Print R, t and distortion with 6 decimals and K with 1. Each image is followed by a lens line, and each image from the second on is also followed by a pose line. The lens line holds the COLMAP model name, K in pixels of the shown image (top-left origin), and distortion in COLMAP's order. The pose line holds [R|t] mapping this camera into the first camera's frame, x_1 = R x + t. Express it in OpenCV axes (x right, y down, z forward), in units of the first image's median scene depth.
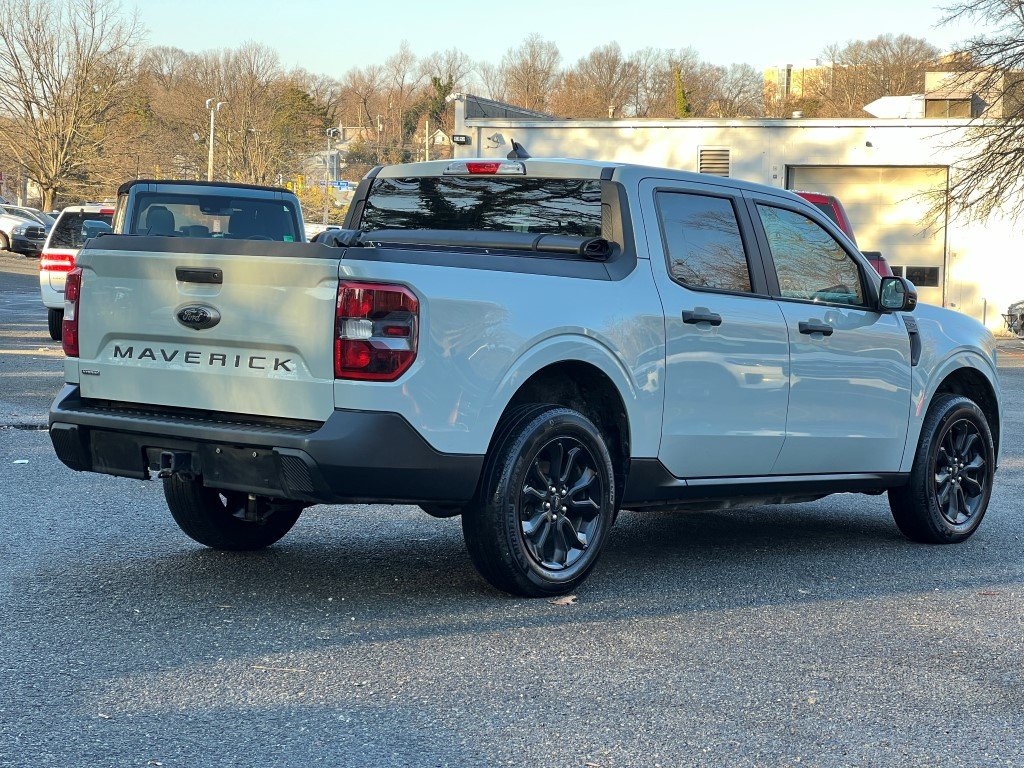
lens RADIAL K [[2192.4, 0, 514.1], [0, 2192.4, 380.7], [0, 0, 1]] dist [-0.028495, 0.000000]
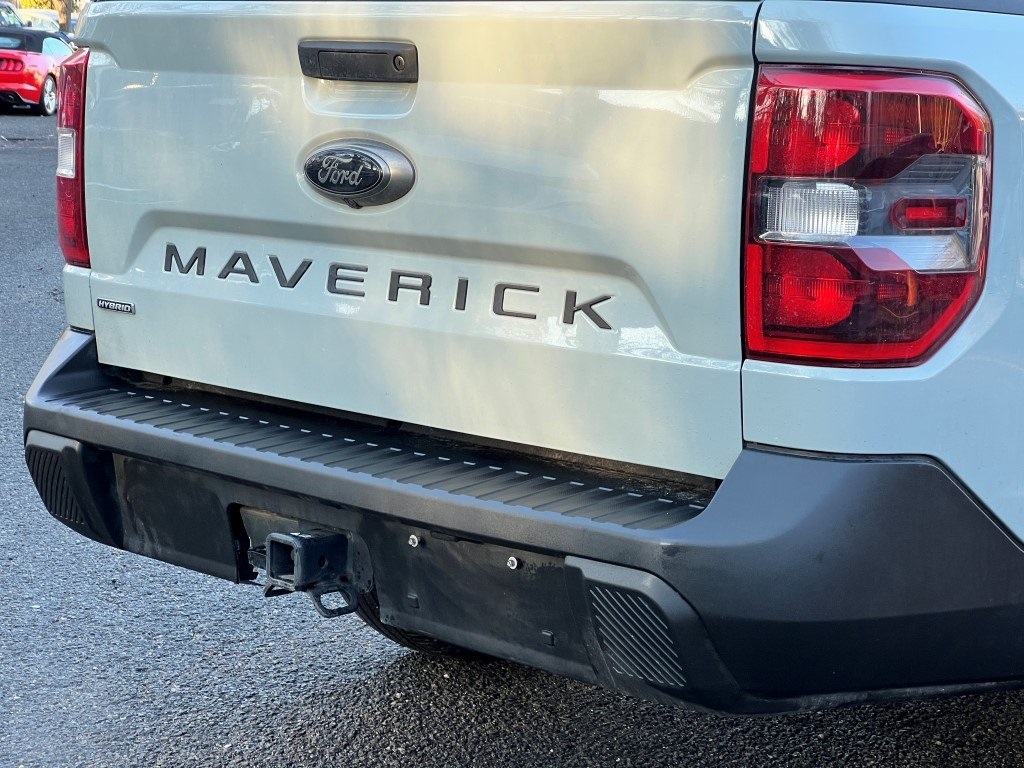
lens RADIAL K [[2192.4, 0, 513.0], [0, 2192.4, 388.0], [0, 0, 1]] dist [-0.028495, 0.000000]
pose [[0.992615, -0.004812, -0.121210, -0.073080], [0.016420, 0.995347, 0.094951, -0.027895], [0.120189, -0.096240, 0.988075, 0.633671]]
